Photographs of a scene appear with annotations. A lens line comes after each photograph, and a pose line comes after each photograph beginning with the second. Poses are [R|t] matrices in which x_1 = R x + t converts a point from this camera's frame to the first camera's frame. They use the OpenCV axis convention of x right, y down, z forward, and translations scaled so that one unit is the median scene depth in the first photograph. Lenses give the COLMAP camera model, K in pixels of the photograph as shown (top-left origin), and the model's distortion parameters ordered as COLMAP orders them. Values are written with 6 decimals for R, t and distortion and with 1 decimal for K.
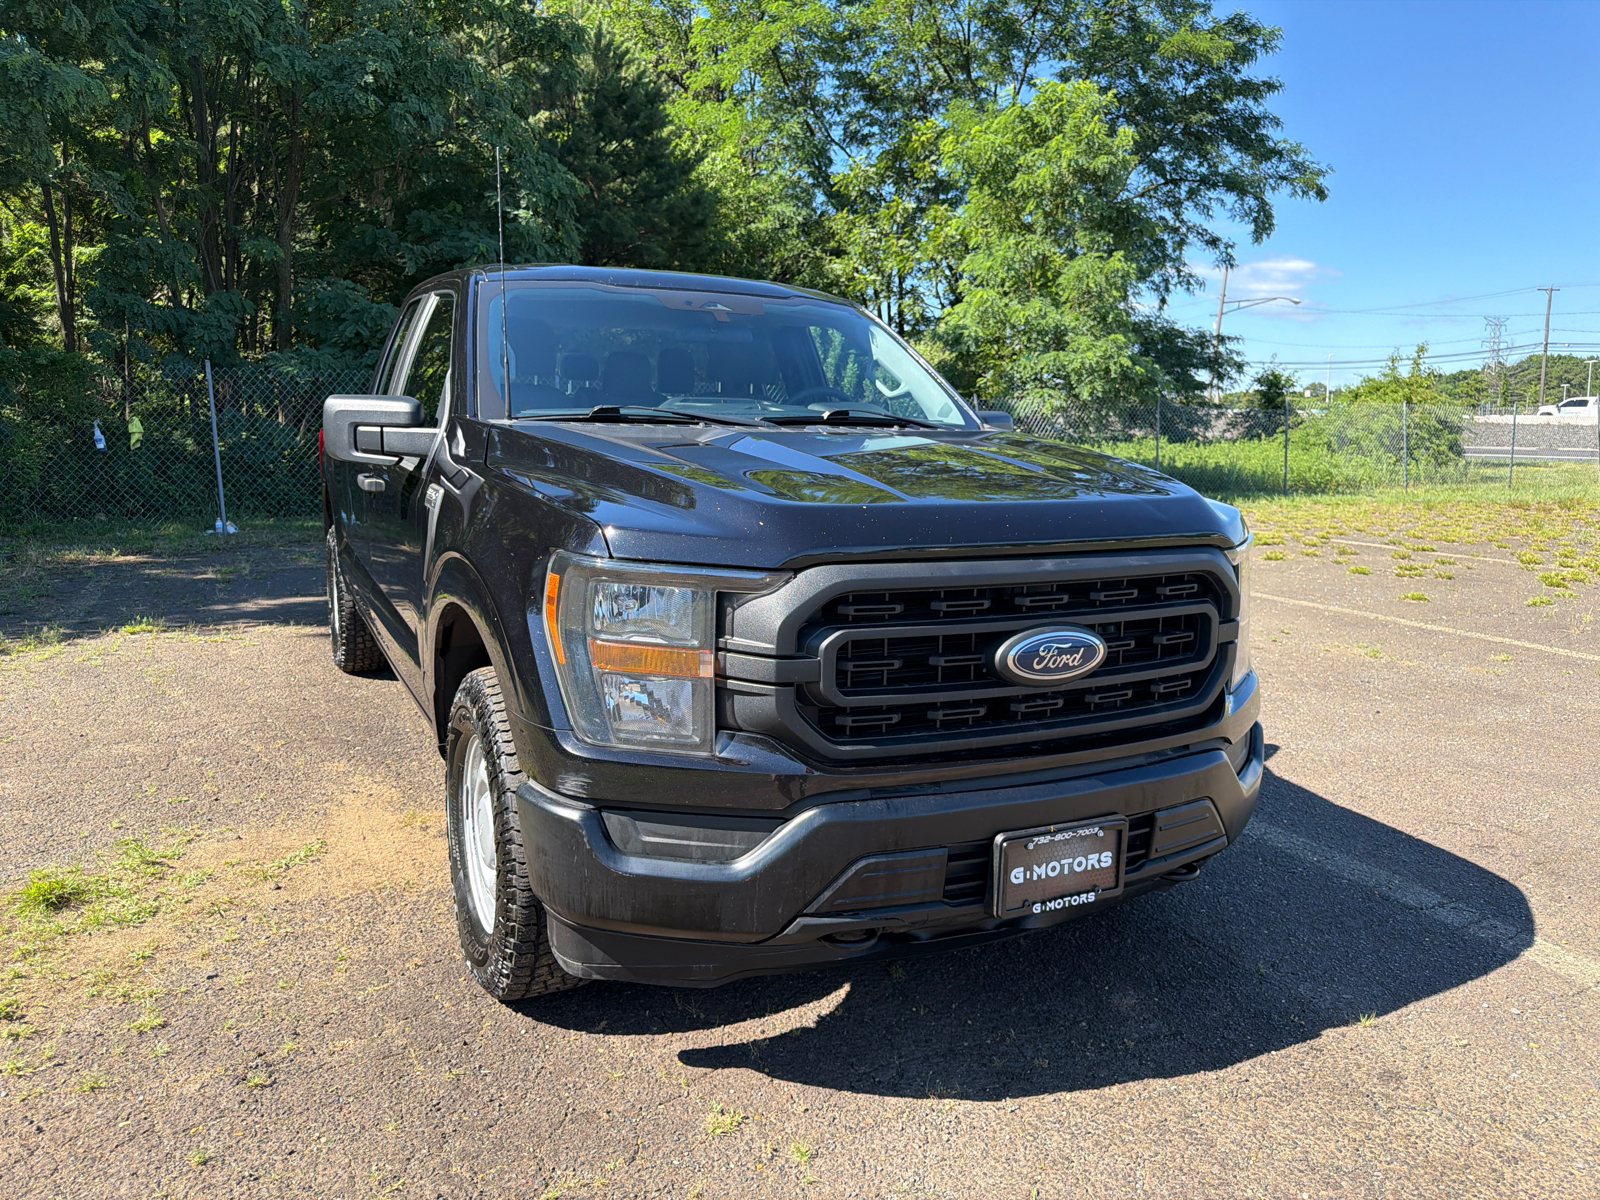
lens RADIAL K [[1172.9, 0, 800.0], [0, 1172.9, 600.0], [0, 0, 1]] dist [0.049156, -0.089311]
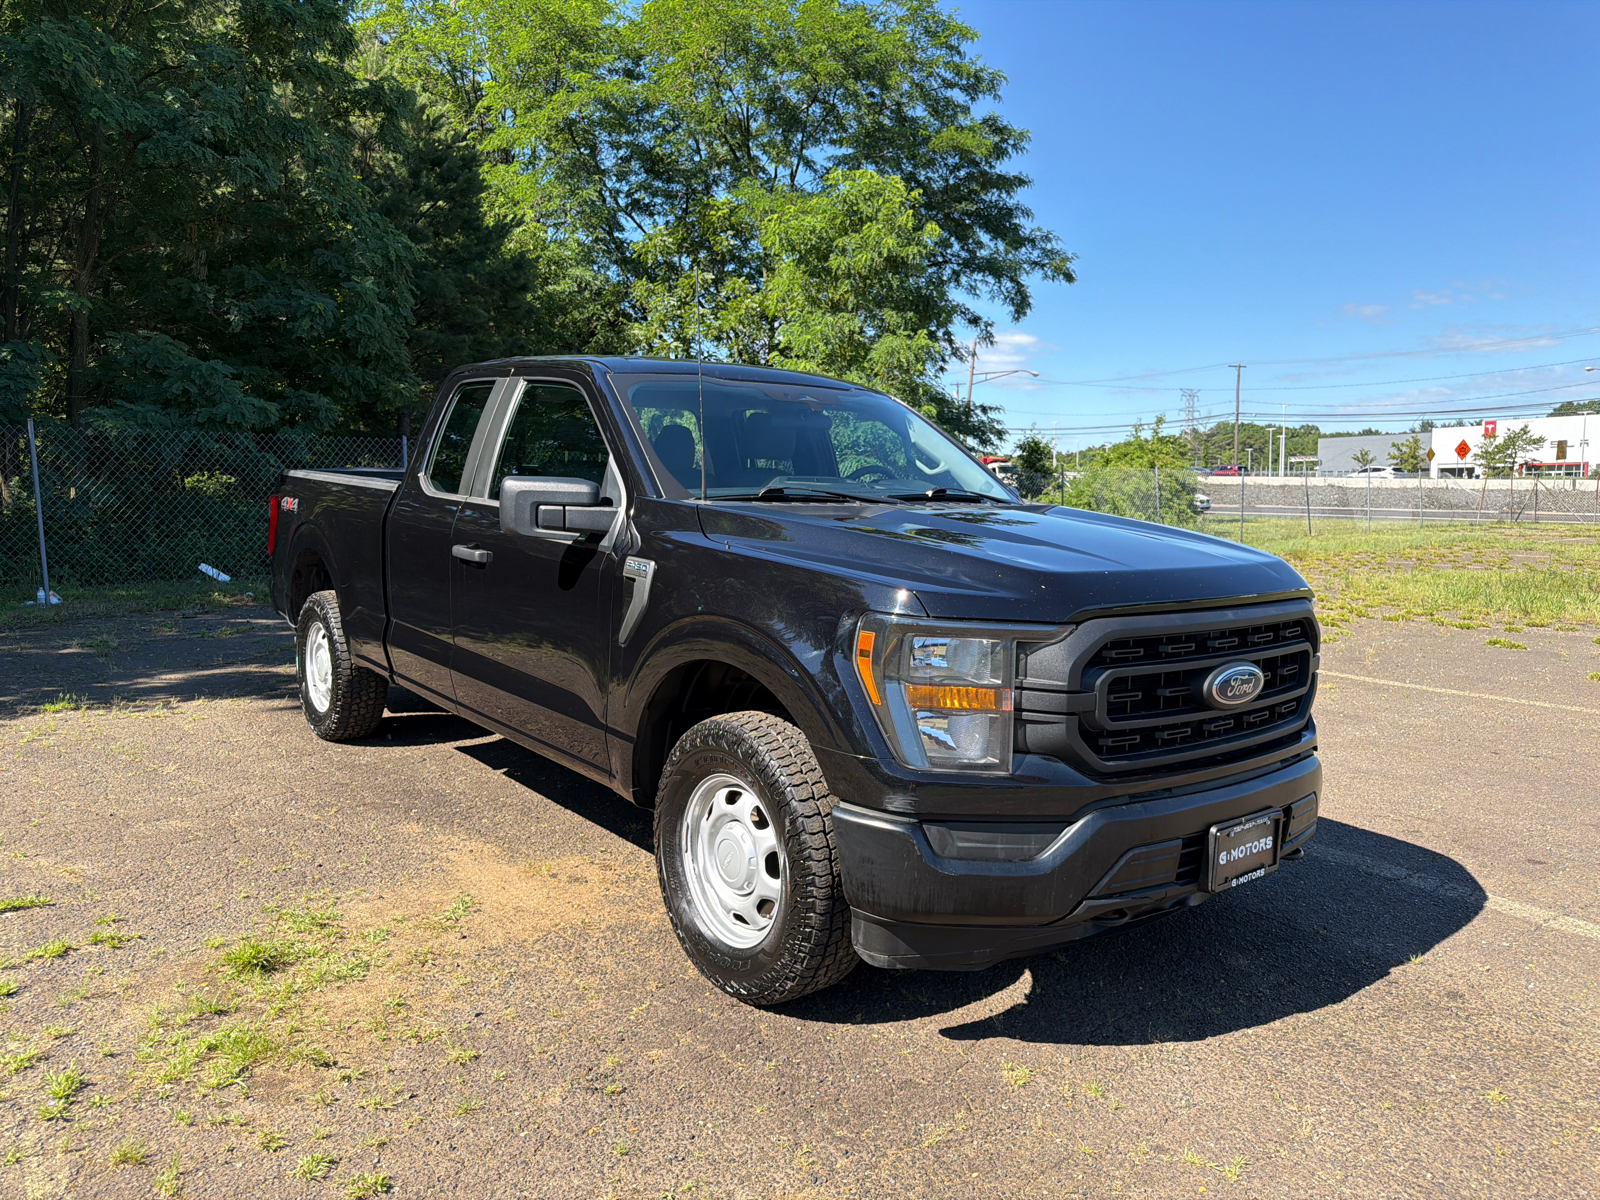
lens RADIAL K [[1199.6, 0, 757.1], [0, 1199.6, 600.8], [0, 0, 1]] dist [0.084010, -0.154800]
pose [[0.975242, -0.019575, 0.220272, -0.356384], [0.029952, 0.998588, -0.043869, -0.001786], [-0.219102, 0.049381, 0.974452, -0.114560]]
